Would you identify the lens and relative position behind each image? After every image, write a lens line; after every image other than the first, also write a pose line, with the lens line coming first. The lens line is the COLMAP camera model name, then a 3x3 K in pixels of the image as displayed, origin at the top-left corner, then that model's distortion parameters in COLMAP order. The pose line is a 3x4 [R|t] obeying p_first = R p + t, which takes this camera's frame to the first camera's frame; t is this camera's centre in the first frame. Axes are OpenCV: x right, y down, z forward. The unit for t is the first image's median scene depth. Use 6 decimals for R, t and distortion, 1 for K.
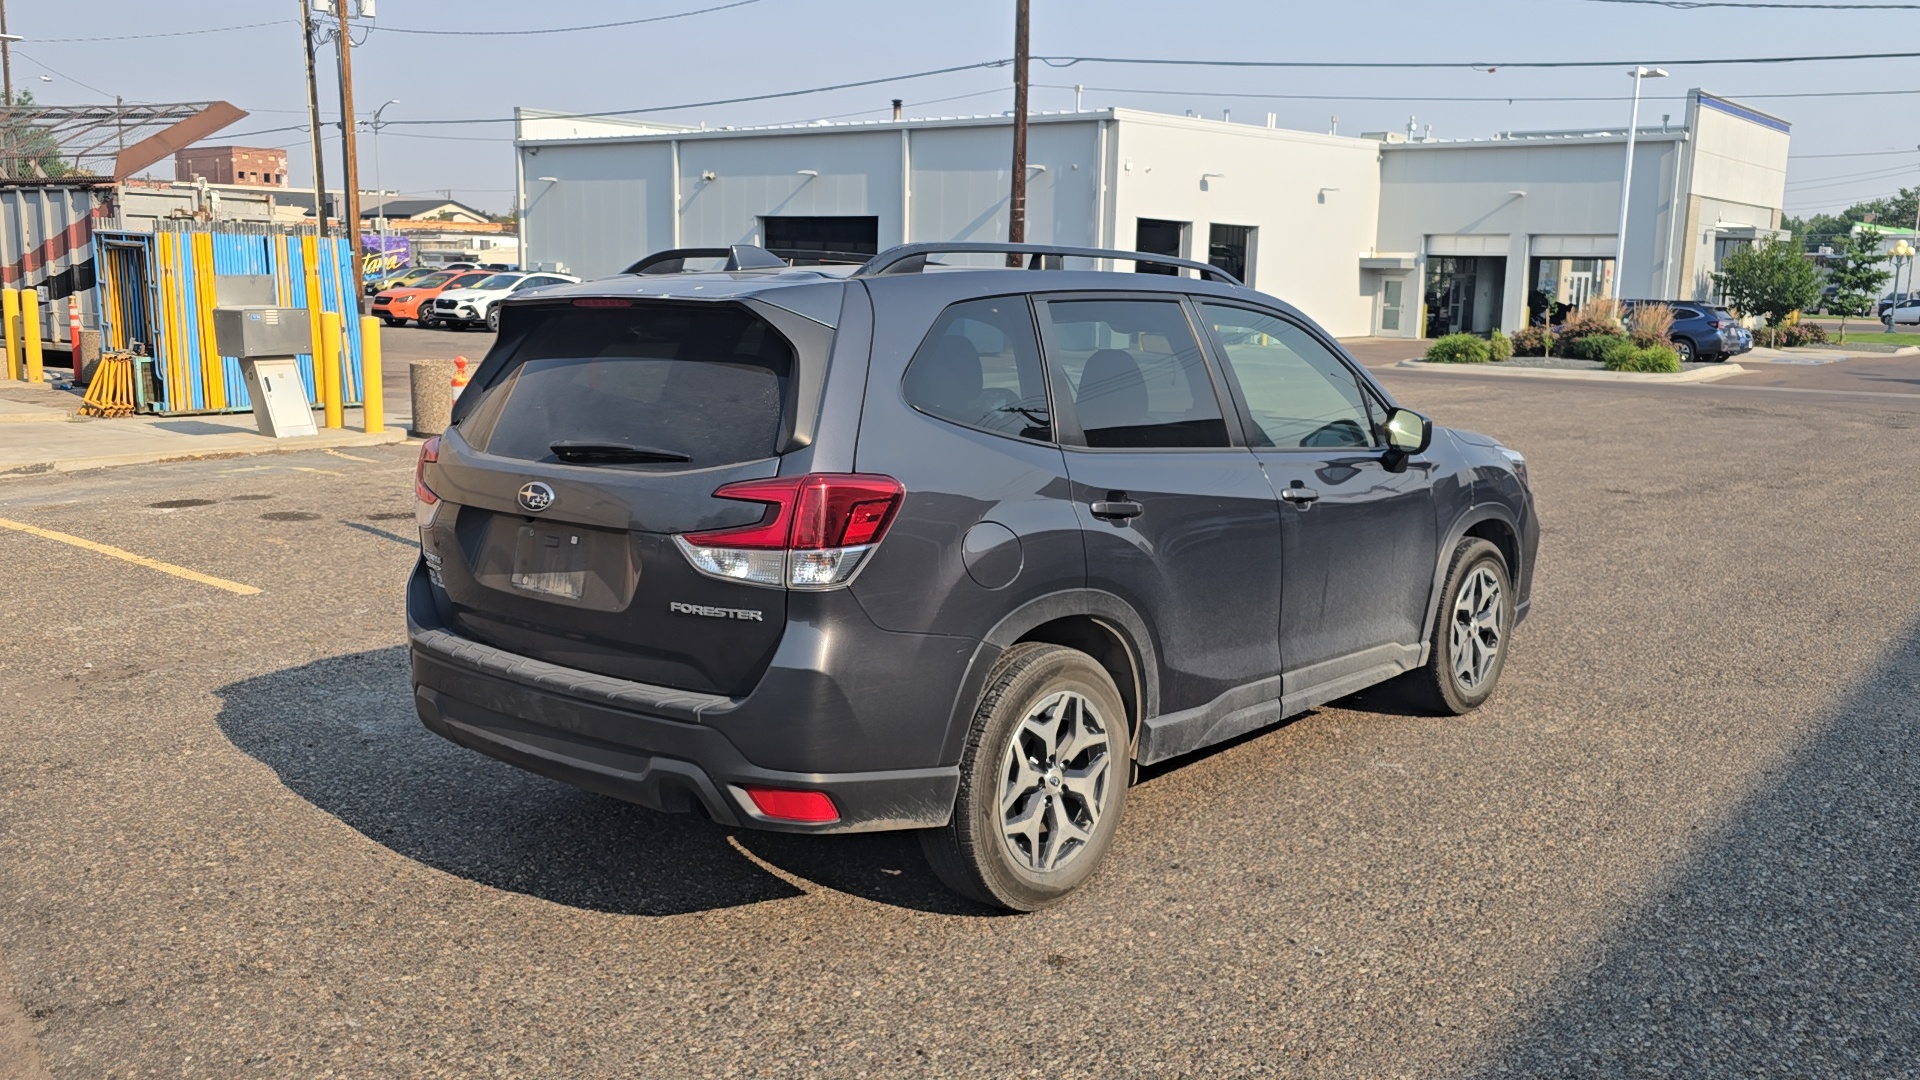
lens RADIAL K [[1605.1, 0, 973.5], [0, 1605.1, 544.0], [0, 0, 1]] dist [-0.001791, 0.008160]
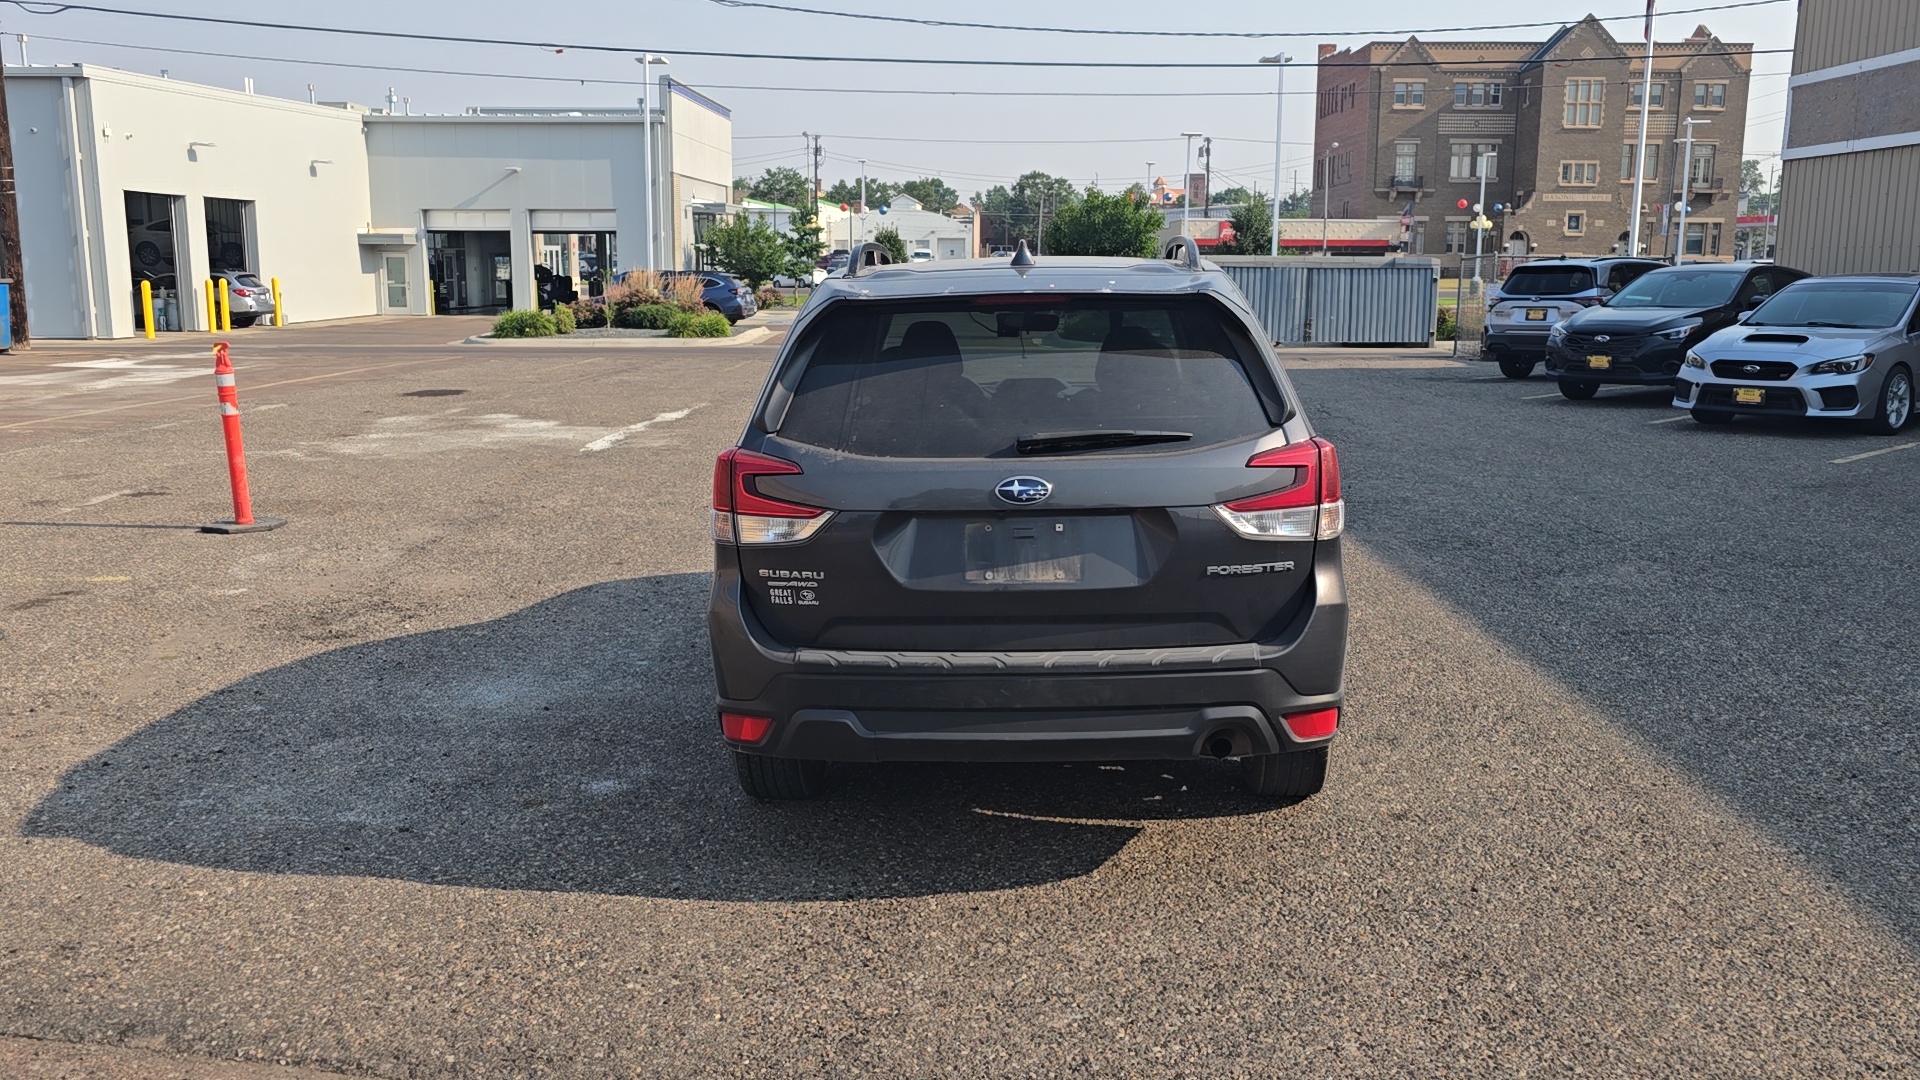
lens RADIAL K [[1605.1, 0, 973.5], [0, 1605.1, 544.0], [0, 0, 1]] dist [-0.001791, 0.008160]
pose [[0.785997, -0.125355, 0.605388, -0.098673], [0.115488, 0.991762, 0.055417, -0.005957], [-0.607347, 0.026357, 0.793999, 0.022173]]
